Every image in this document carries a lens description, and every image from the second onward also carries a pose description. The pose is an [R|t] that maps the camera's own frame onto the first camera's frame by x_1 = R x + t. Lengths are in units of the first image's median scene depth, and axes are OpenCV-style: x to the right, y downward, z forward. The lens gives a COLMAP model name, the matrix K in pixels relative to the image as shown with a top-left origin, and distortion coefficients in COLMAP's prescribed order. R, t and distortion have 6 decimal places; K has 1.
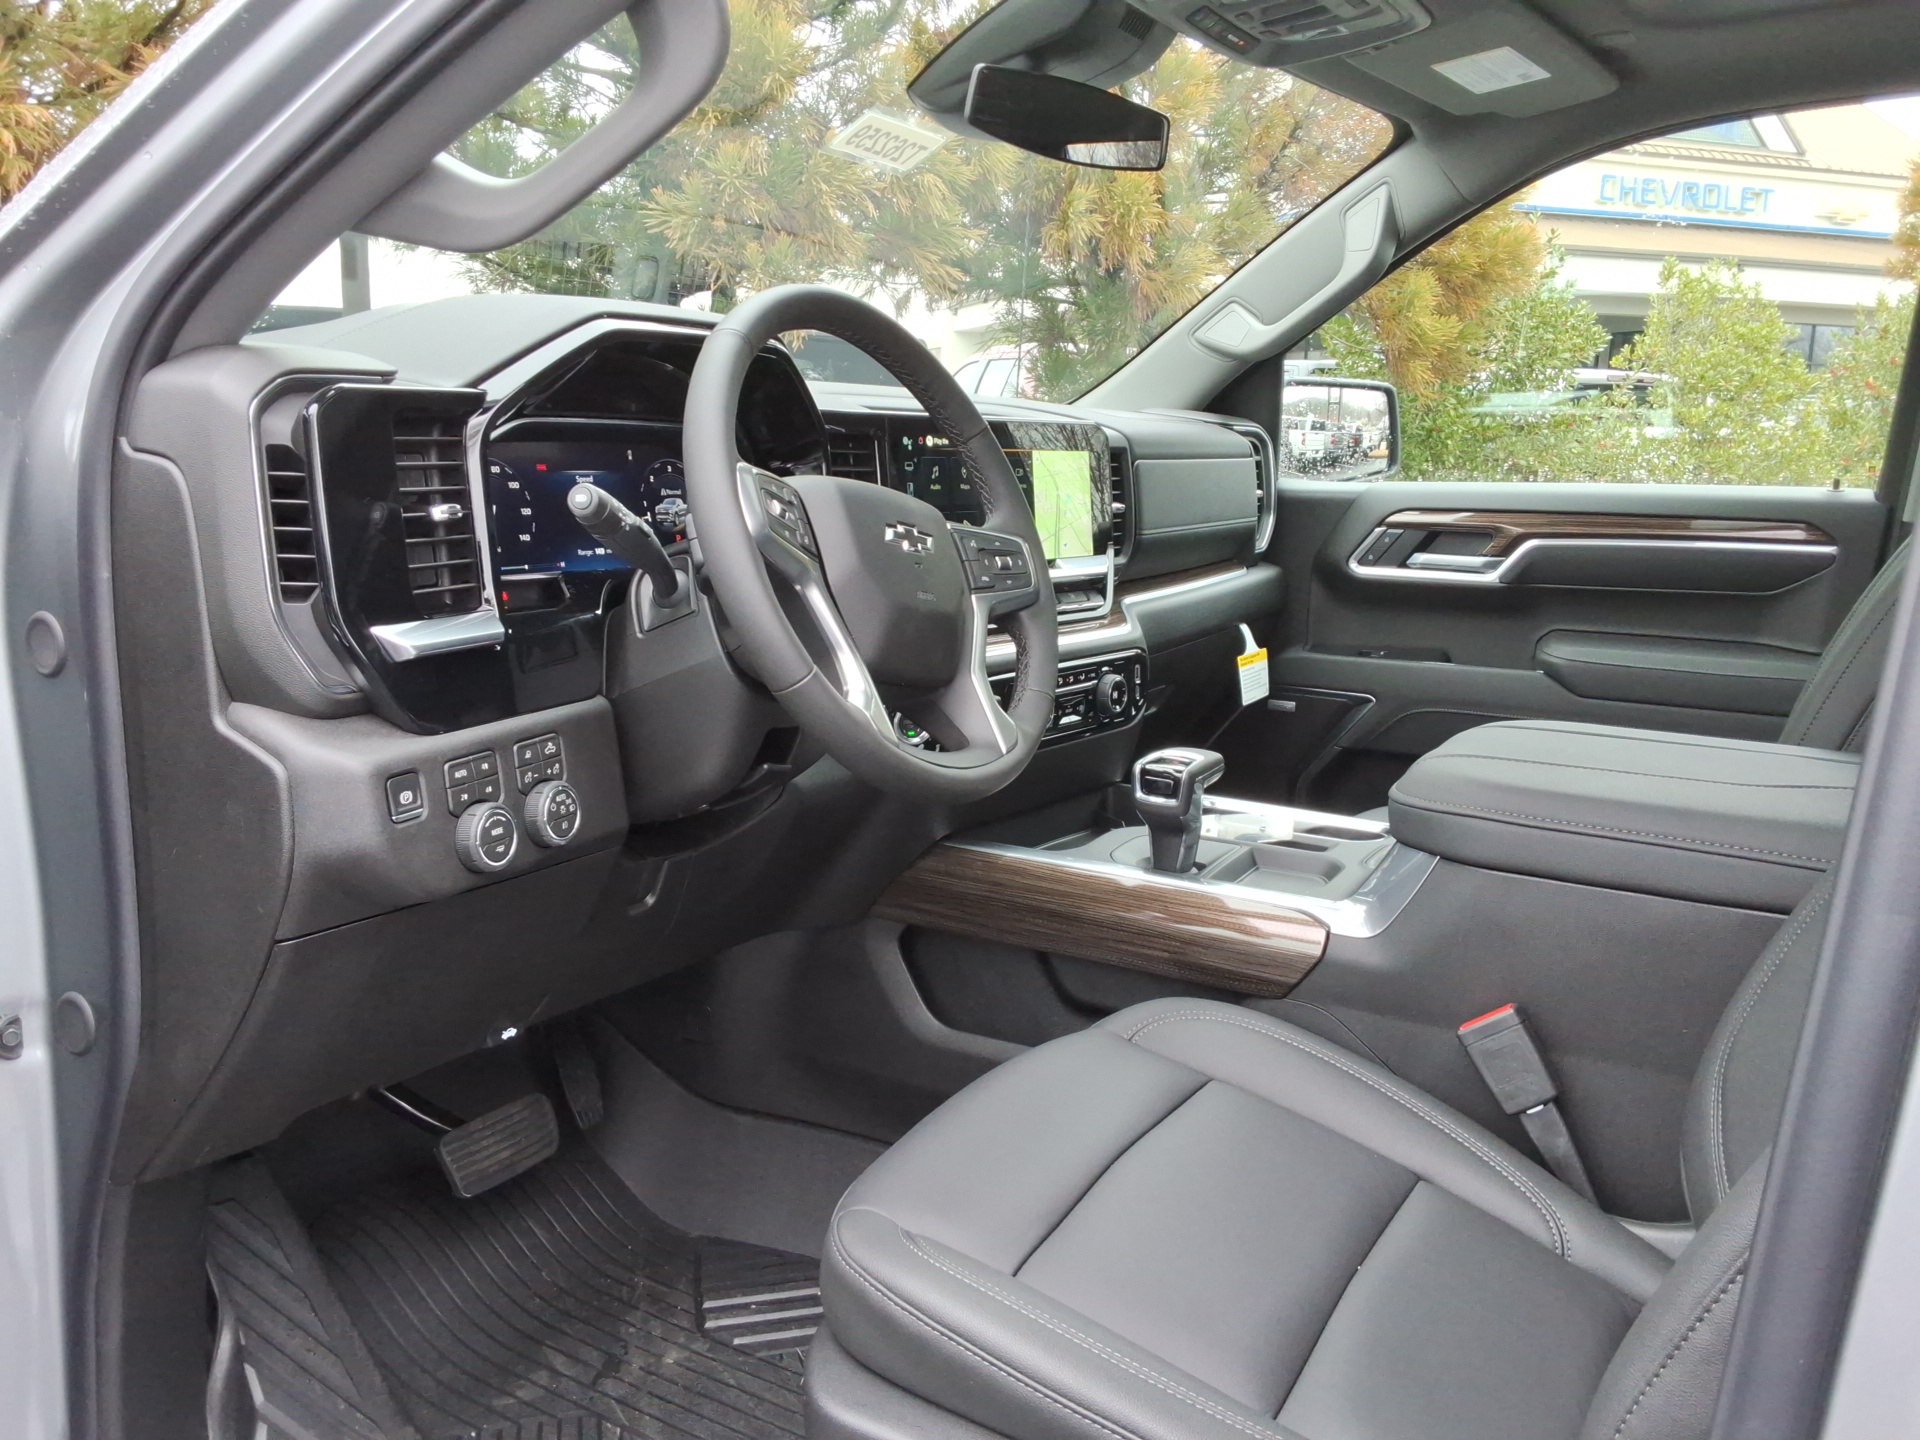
lens RADIAL K [[1528.4, 0, 965.2], [0, 1528.4, 703.2], [0, 0, 1]] dist [0.107592, -0.160279]
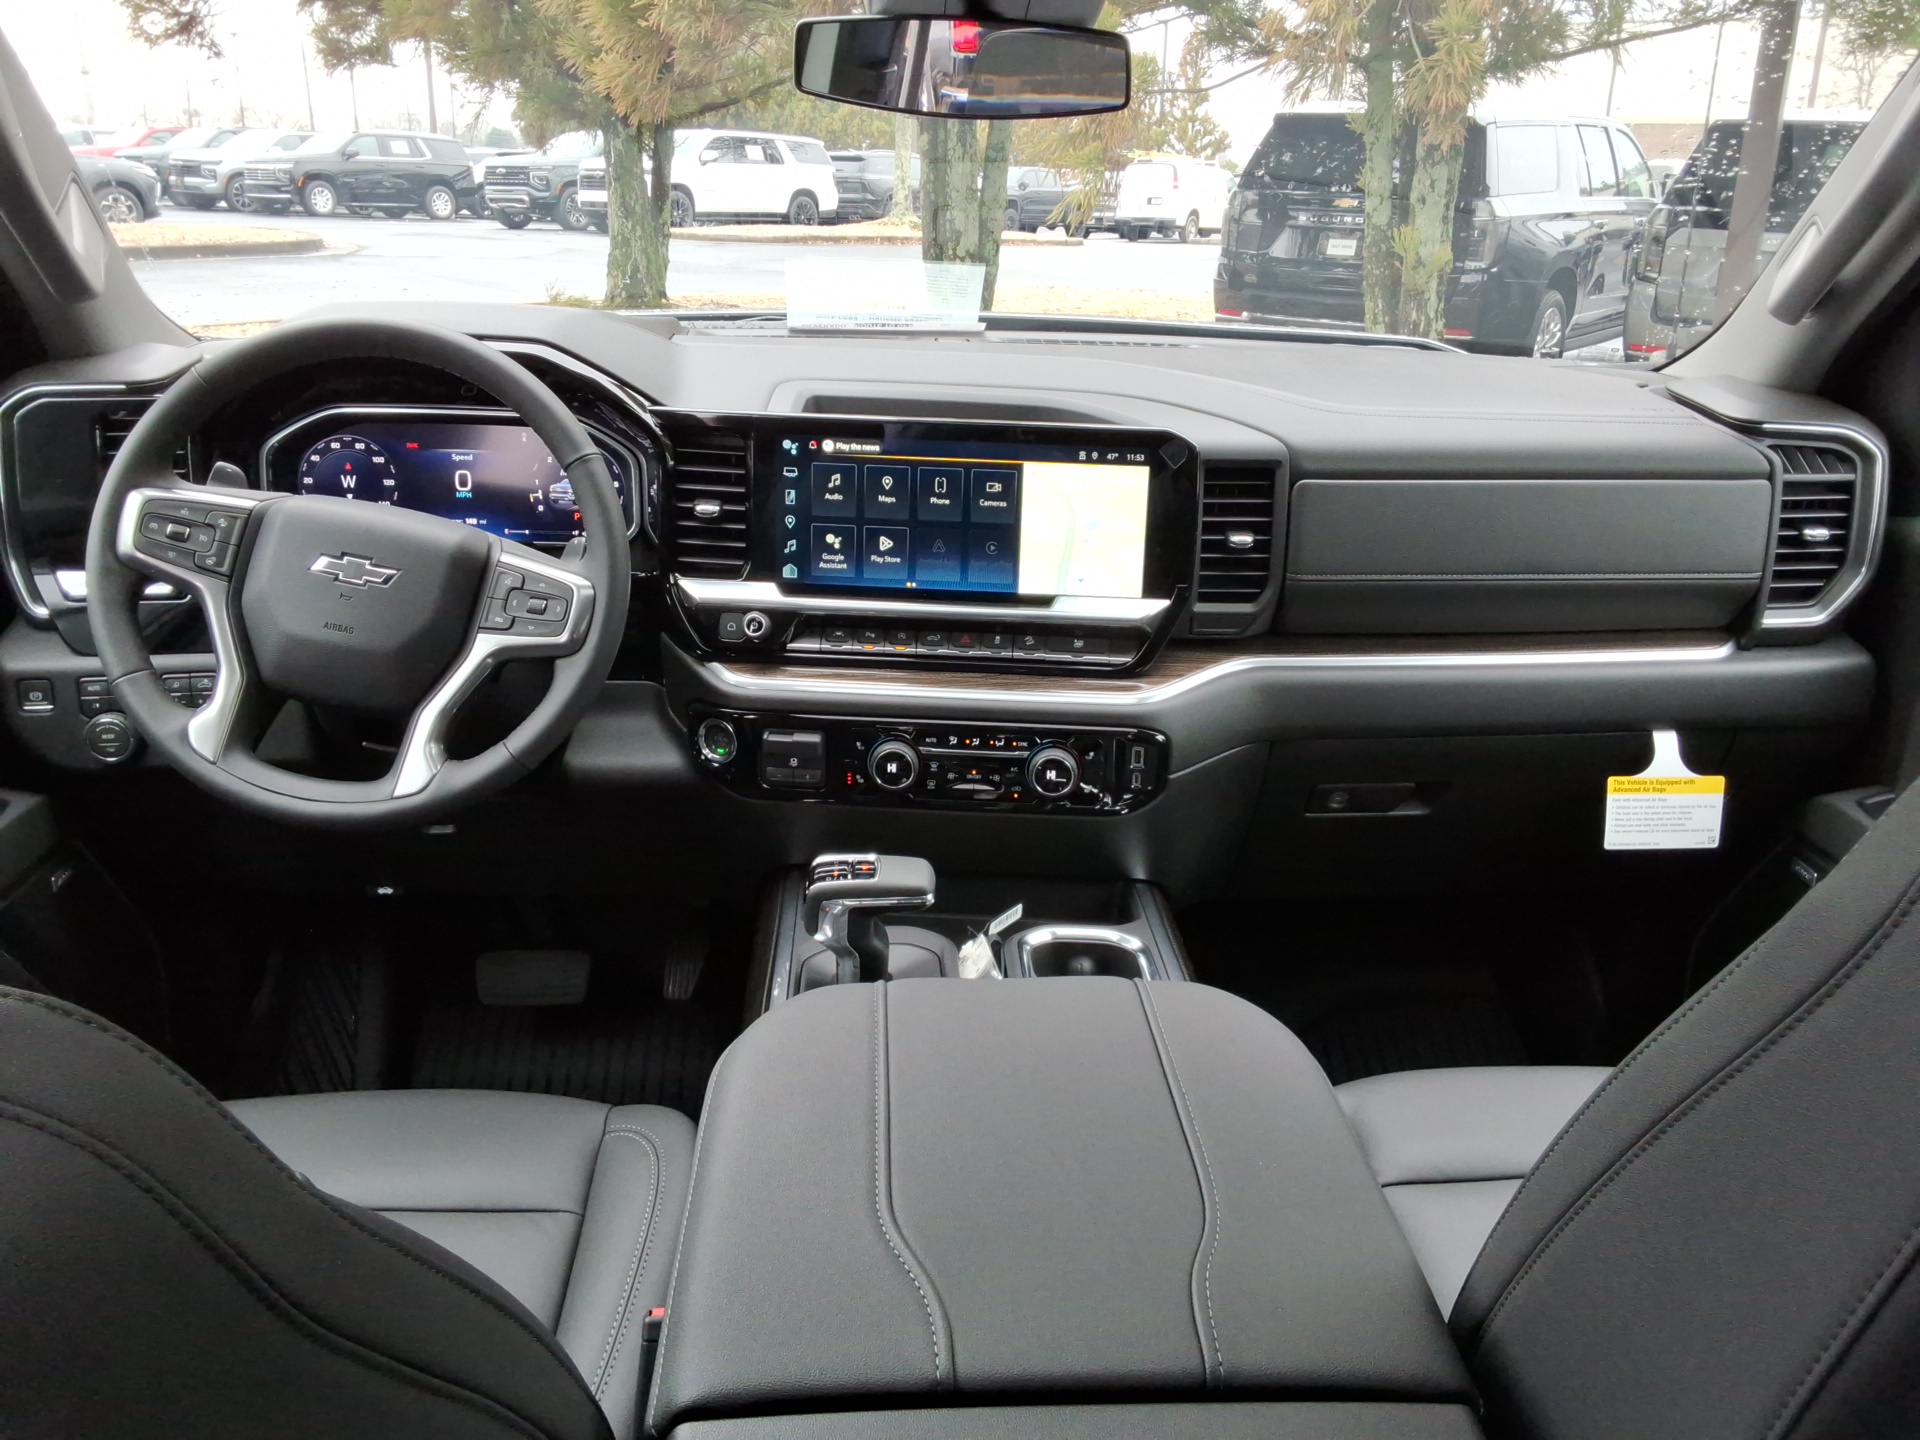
lens RADIAL K [[1528.4, 0, 960.6], [0, 1528.4, 724.5], [0, 0, 1]] dist [0.107592, -0.160279]
pose [[0.567887, 0.266046, -0.778925, 0.859956], [-0.156064, 0.963960, 0.215465, -0.245878], [0.808176, -0.000798, 0.588940, 0.592719]]
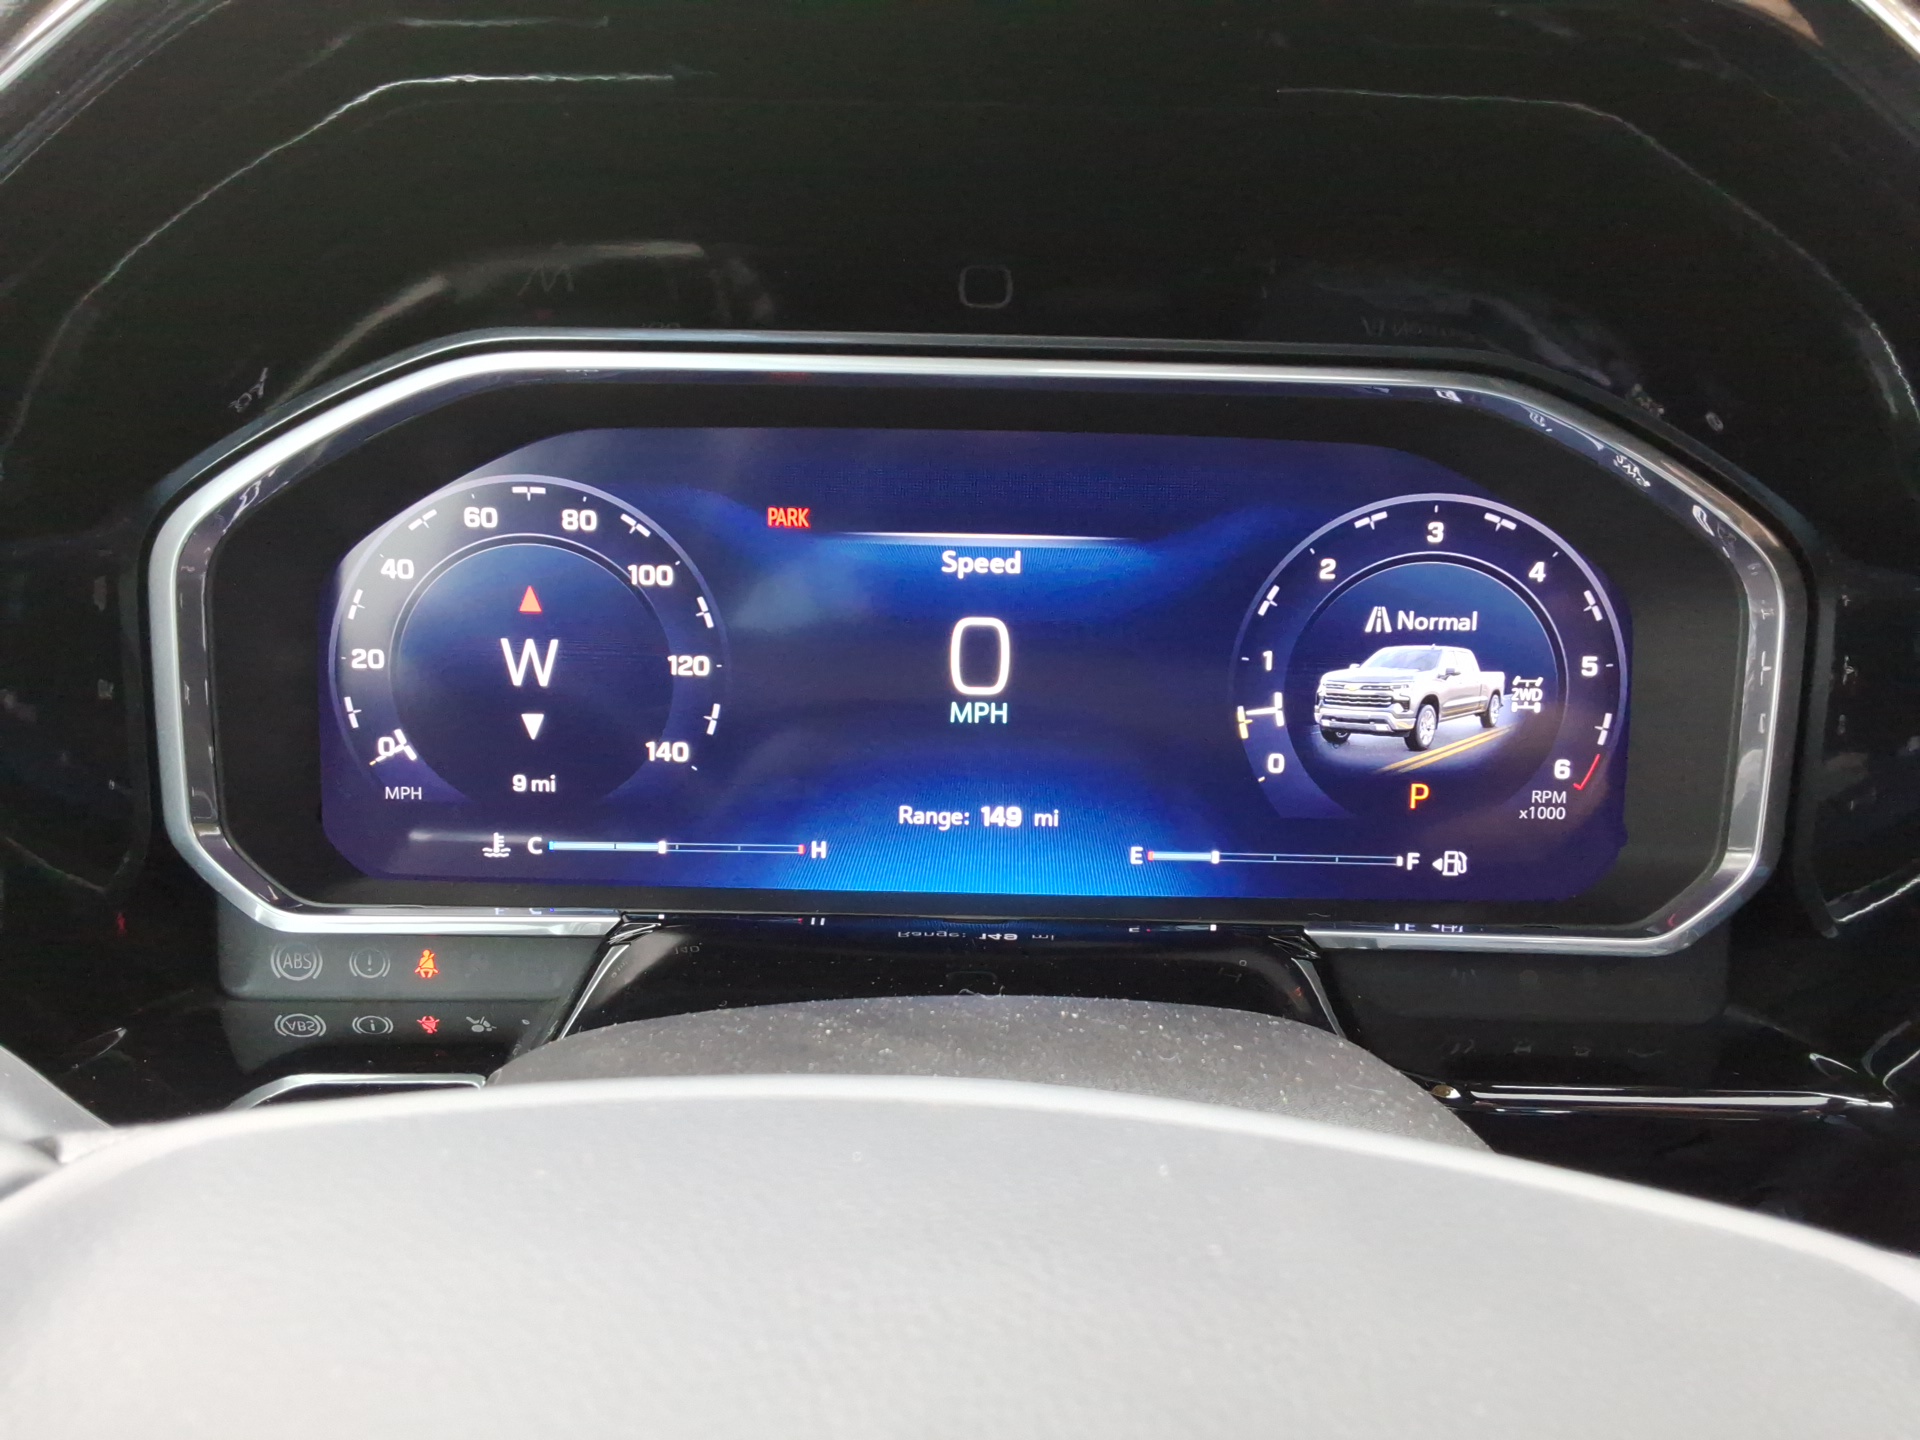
lens RADIAL K [[1528.4, 0, 966.0], [0, 1528.4, 715.7], [0, 0, 1]] dist [0.107592, -0.160279]
pose [[0.523841, 0.268040, -0.808545, -0.015476], [-0.152998, 0.963372, 0.220243, -0.170708], [0.837963, 0.008334, 0.545663, 0.803281]]
